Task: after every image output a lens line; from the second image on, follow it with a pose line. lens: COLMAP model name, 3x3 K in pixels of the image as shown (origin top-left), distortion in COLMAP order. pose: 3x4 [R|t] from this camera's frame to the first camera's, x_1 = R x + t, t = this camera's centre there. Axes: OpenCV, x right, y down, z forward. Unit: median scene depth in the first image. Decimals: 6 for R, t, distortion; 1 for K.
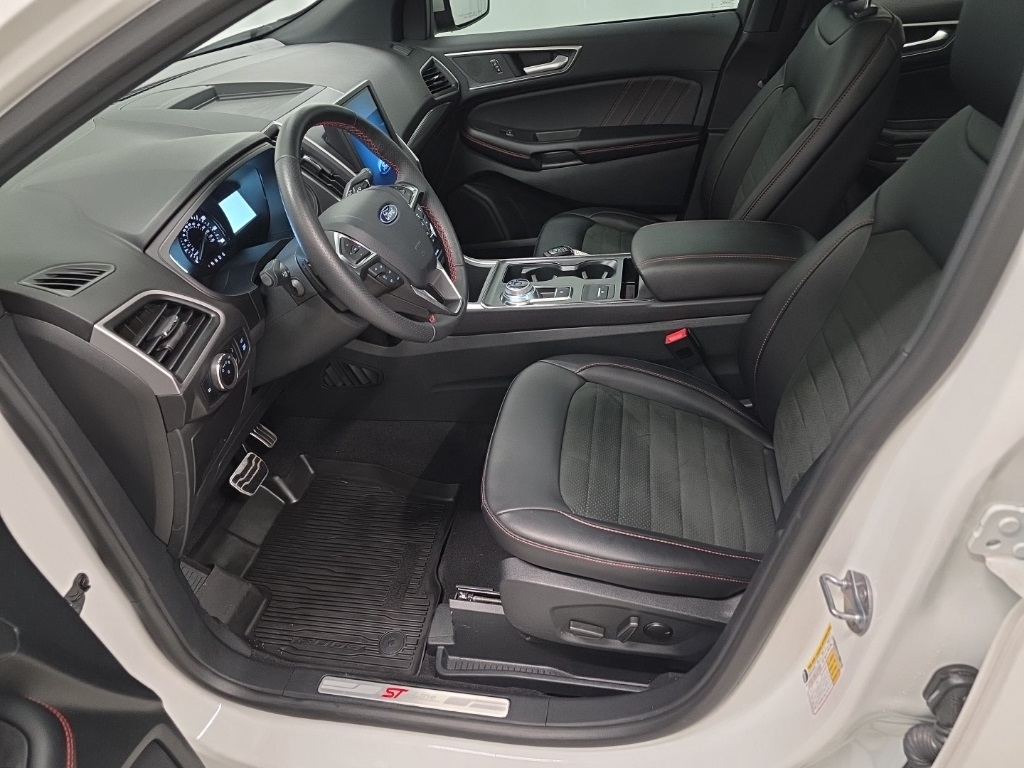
lens RADIAL K [[701.3, 0, 522.9], [0, 701.3, 381.5], [0, 0, 1]] dist [0.054577, -0.053640]
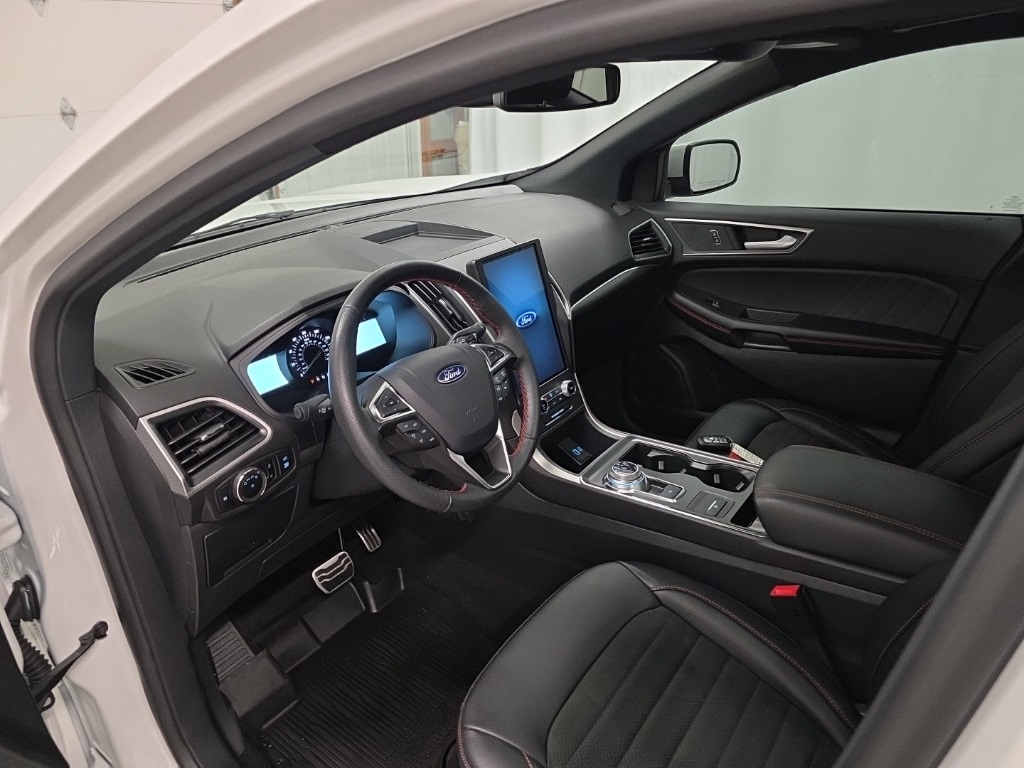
lens RADIAL K [[701.3, 0, 516.4], [0, 701.3, 380.9], [0, 0, 1]] dist [0.054577, -0.053640]
pose [[0.877592, 0.231683, -0.419709, 0.225094], [-0.296695, 0.950146, -0.095886, -0.119121], [0.376570, 0.208674, 0.902580, 0.108092]]
